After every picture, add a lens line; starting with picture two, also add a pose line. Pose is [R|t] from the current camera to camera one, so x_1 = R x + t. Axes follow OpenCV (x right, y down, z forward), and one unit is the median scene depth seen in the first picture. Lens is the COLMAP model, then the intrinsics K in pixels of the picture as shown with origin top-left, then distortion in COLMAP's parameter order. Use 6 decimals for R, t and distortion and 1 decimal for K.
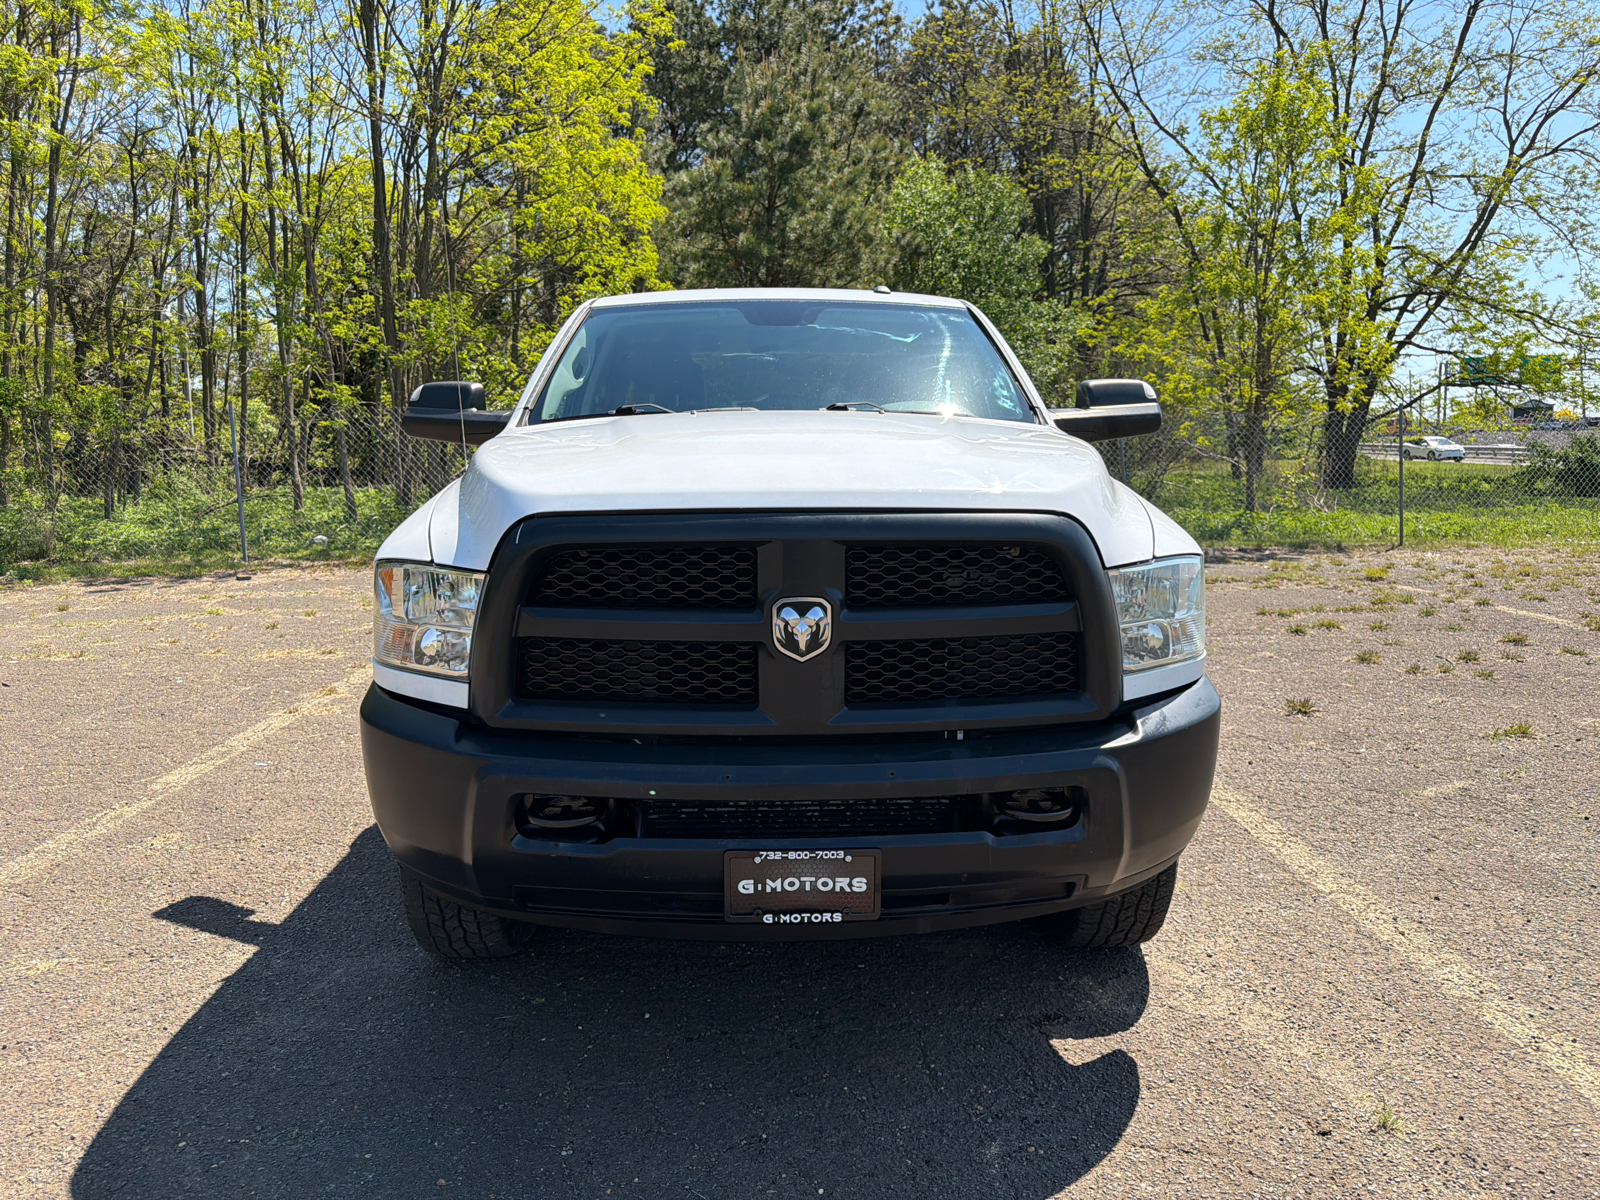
lens RADIAL K [[1118.9, 0, 798.0], [0, 1118.9, 620.2], [0, 0, 1]] dist [0.094051, -0.138038]
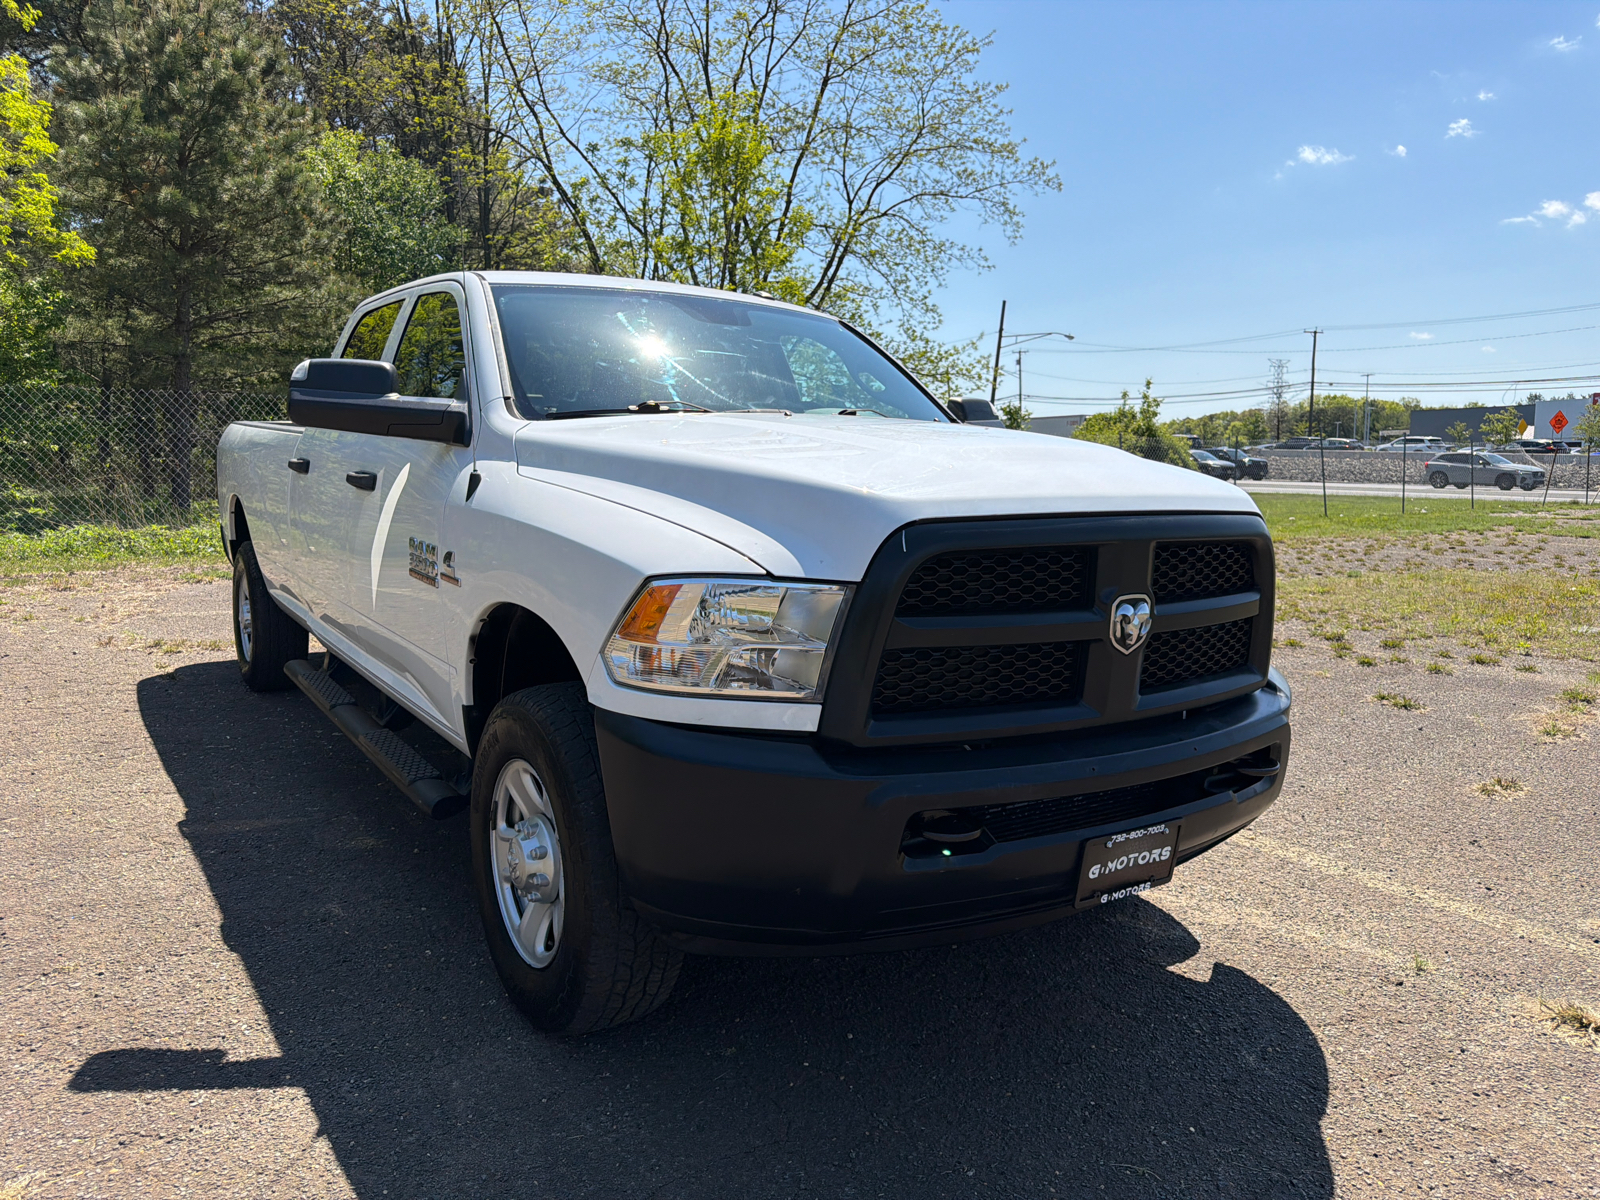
lens RADIAL K [[1122.6, 0, 800.0], [0, 1122.6, 615.8], [0, 0, 1]] dist [0.071814, -0.094512]
pose [[0.849165, -0.052906, 0.525471, -0.540830], [0.055838, 0.998387, 0.010287, -0.018553], [-0.525168, 0.020606, 0.850749, 0.158409]]
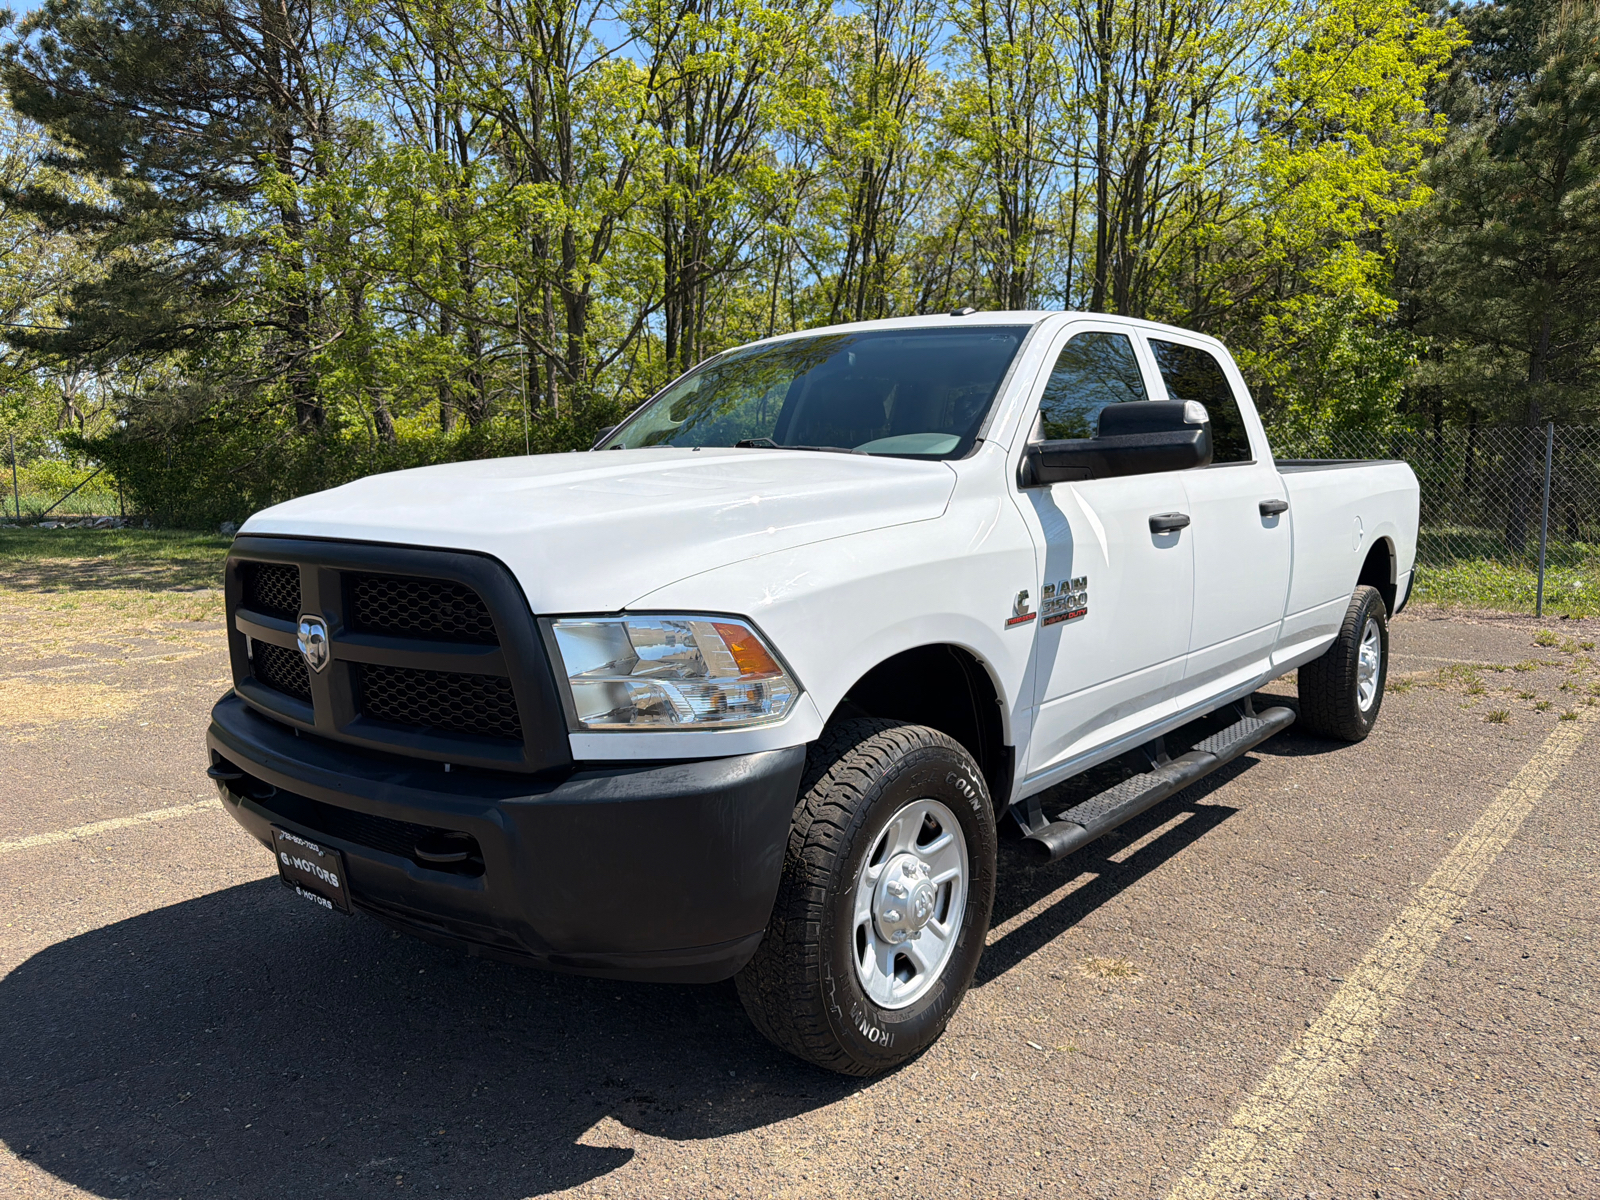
lens RADIAL K [[1158.2, 0, 800.0], [0, 1158.2, 600.0], [0, 0, 1]] dist [0.000774, -0.002314]
pose [[0.748855, 0.071819, -0.658830, 0.747125], [-0.102080, 0.994747, -0.007593, -0.051037], [0.654824, 0.072939, 0.752253, 0.277812]]
